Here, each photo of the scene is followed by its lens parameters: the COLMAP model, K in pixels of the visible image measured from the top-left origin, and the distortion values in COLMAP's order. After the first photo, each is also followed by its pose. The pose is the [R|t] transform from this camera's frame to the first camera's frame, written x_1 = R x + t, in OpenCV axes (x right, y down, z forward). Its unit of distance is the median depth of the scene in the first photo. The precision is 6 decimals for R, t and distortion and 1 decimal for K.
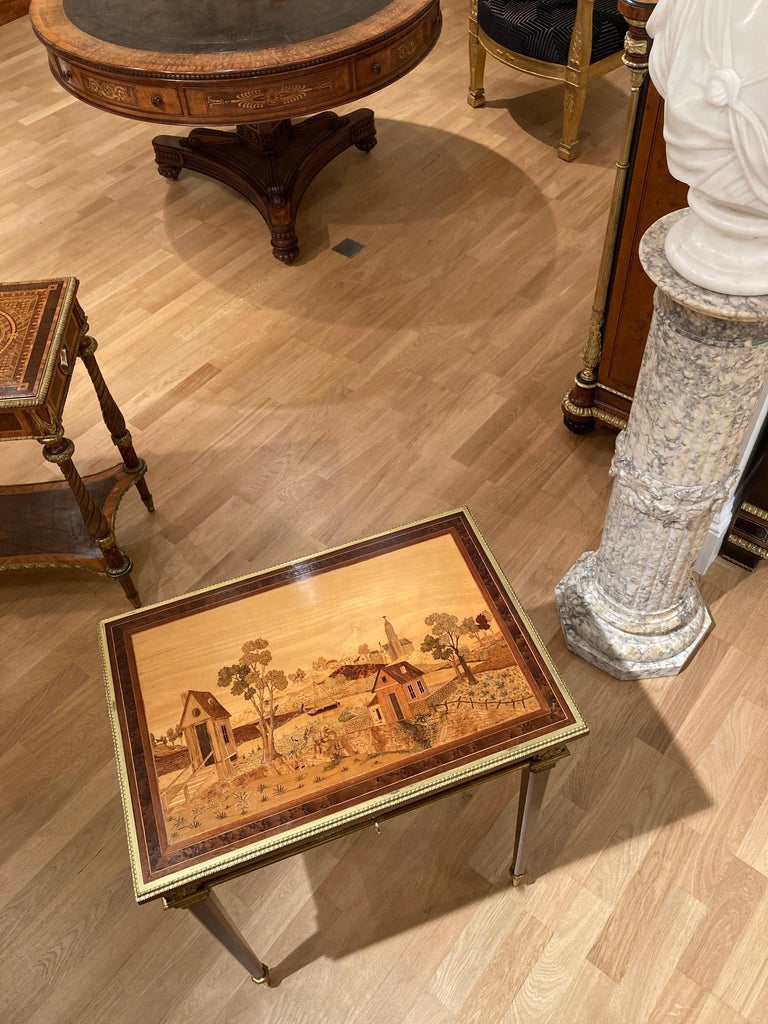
lens RADIAL K [[829.4, 0, 384.0], [0, 829.4, 512.0], [0, 0, 1]] dist [0.069638, -0.133041]
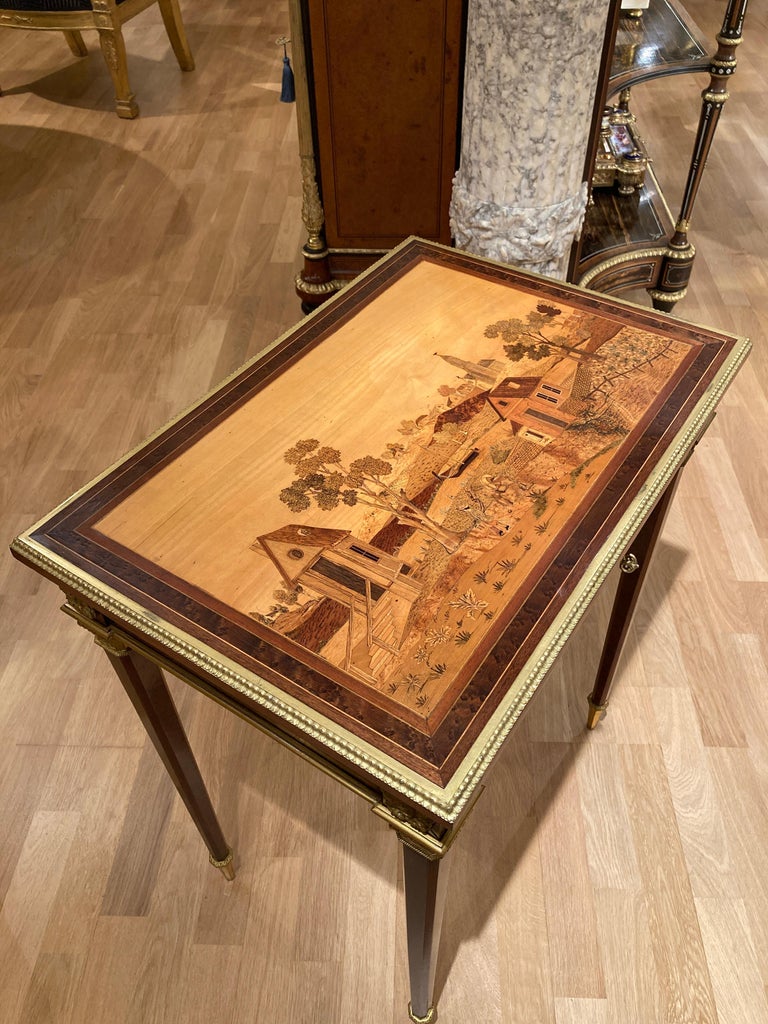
lens RADIAL K [[841.0, 0, 384.0], [0, 841.0, 512.0], [0, 0, 1]] dist [0.014446, 0.012859]
pose [[0.802412, -0.393573, 0.448593, -0.359286], [0.436716, 0.899563, 0.008063, 0.198972], [-0.406711, 0.189438, 0.893700, 0.376629]]
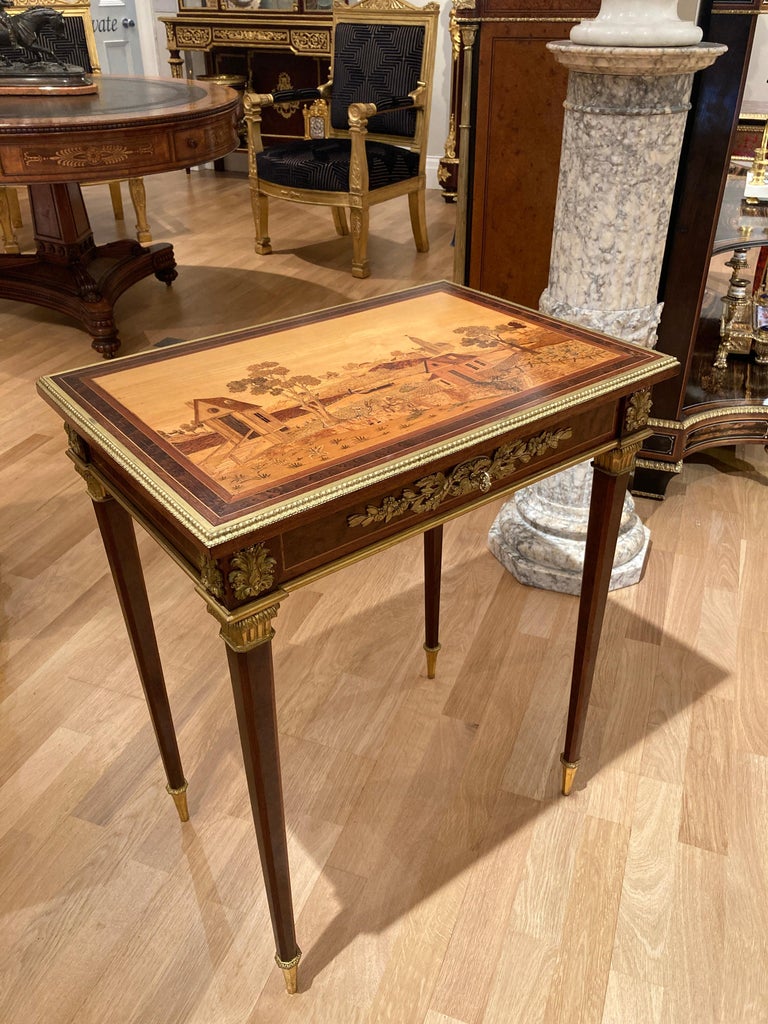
lens RADIAL K [[841.0, 0, 384.0], [0, 841.0, 512.0], [0, 0, 1]] dist [0.014446, 0.012859]
pose [[0.951046, -0.116002, 0.286451, -0.258267], [0.202683, 0.933828, -0.294763, 0.488257], [-0.233303, 0.338392, 0.911625, 0.257808]]
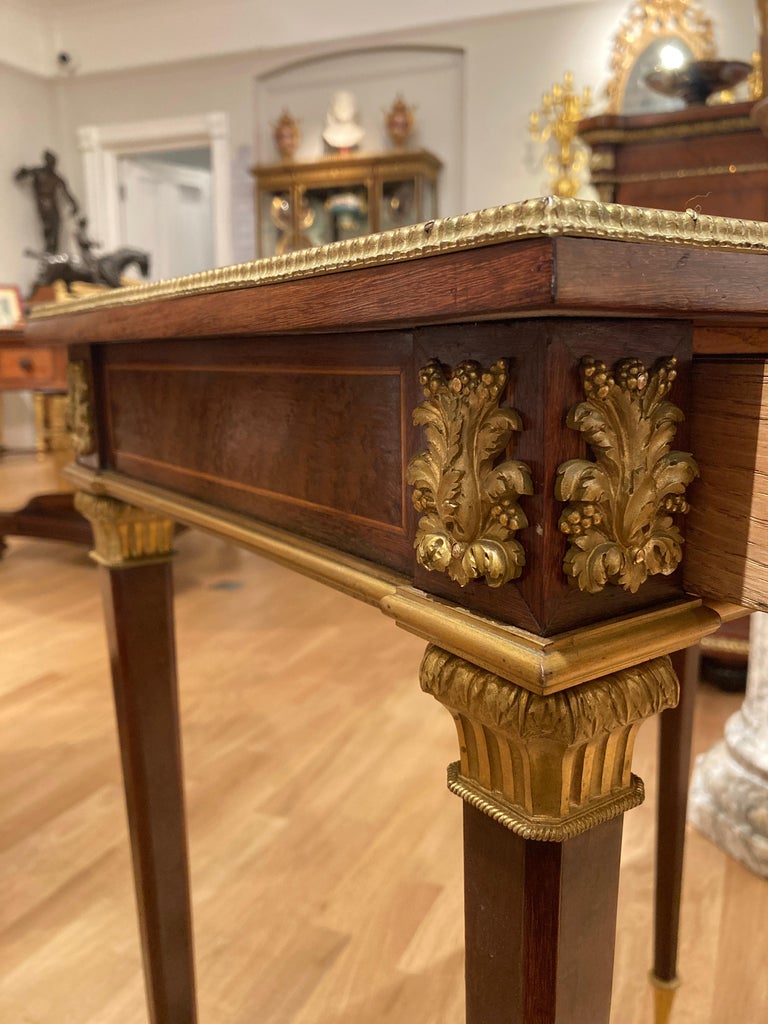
lens RADIAL K [[859.6, 0, 384.0], [0, 859.6, 512.0], [0, 0, 1]] dist [0.002454, -0.002821]
pose [[0.965673, 0.000327, 0.259761, -0.264998], [0.167090, 0.764877, -0.622129, 0.435350], [-0.198888, 0.644177, 0.738566, 0.674551]]
